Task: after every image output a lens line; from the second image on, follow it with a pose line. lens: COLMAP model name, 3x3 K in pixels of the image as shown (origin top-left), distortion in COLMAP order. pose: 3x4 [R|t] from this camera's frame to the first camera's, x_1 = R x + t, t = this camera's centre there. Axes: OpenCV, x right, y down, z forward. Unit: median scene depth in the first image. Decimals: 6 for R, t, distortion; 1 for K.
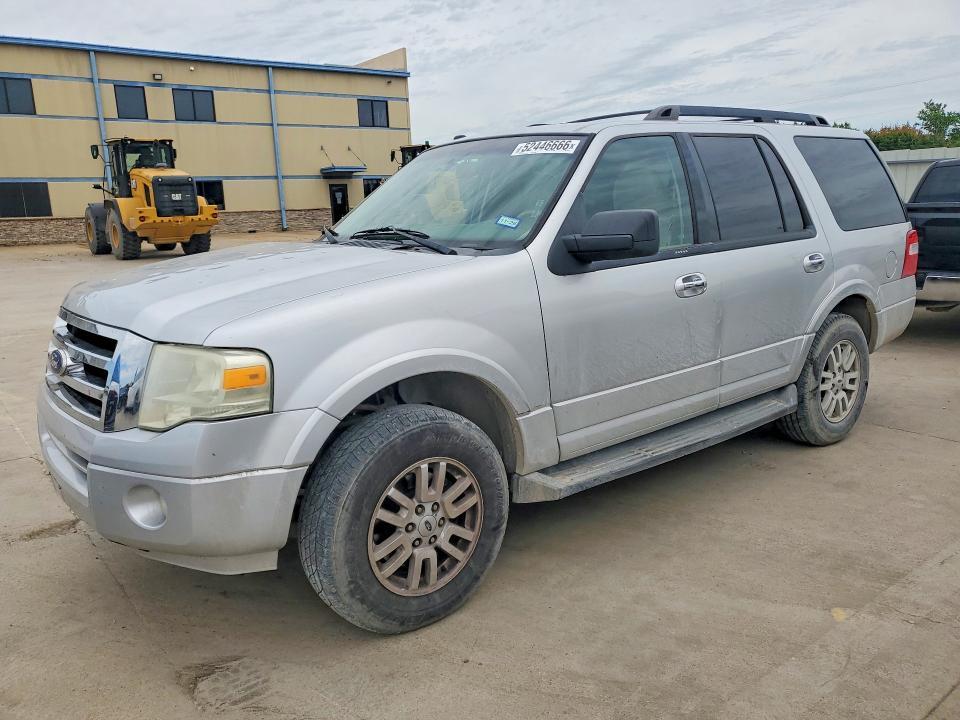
lens RADIAL K [[741.5, 0, 481.5], [0, 741.5, 345.1], [0, 0, 1]] dist [-0.005127, 0.002130]
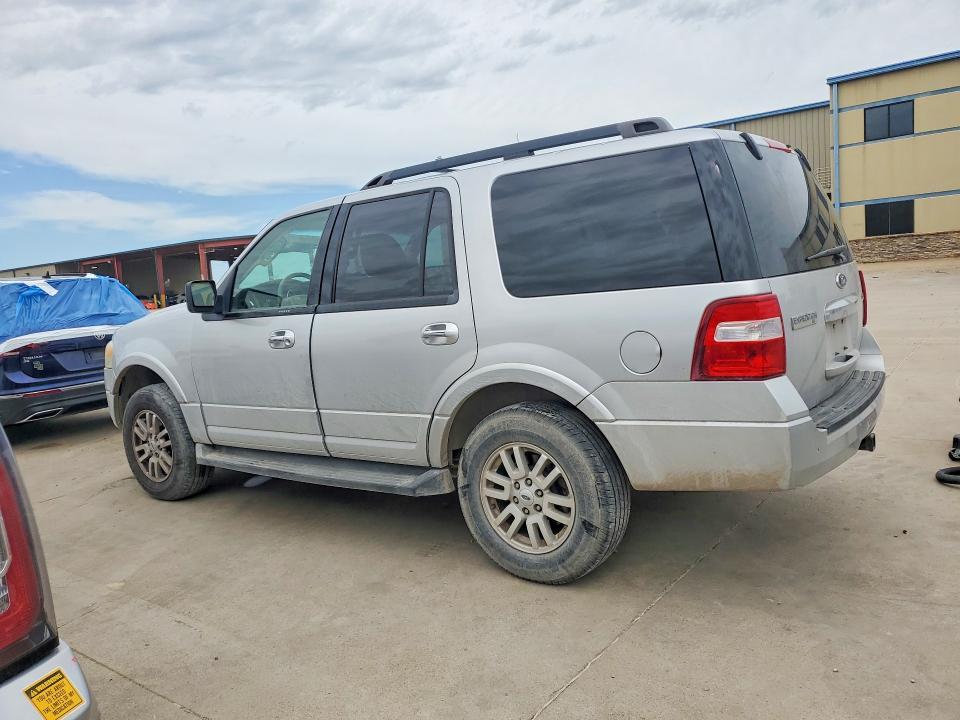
lens RADIAL K [[737.4, 0, 479.1], [0, 737.4, 359.6], [0, 0, 1]] dist [-0.004815, 0.035099]
pose [[0.275610, 0.126813, -0.952868, 1.534419], [-0.116024, 0.988402, 0.097983, -0.206440], [0.954242, 0.083551, 0.287127, 0.973798]]
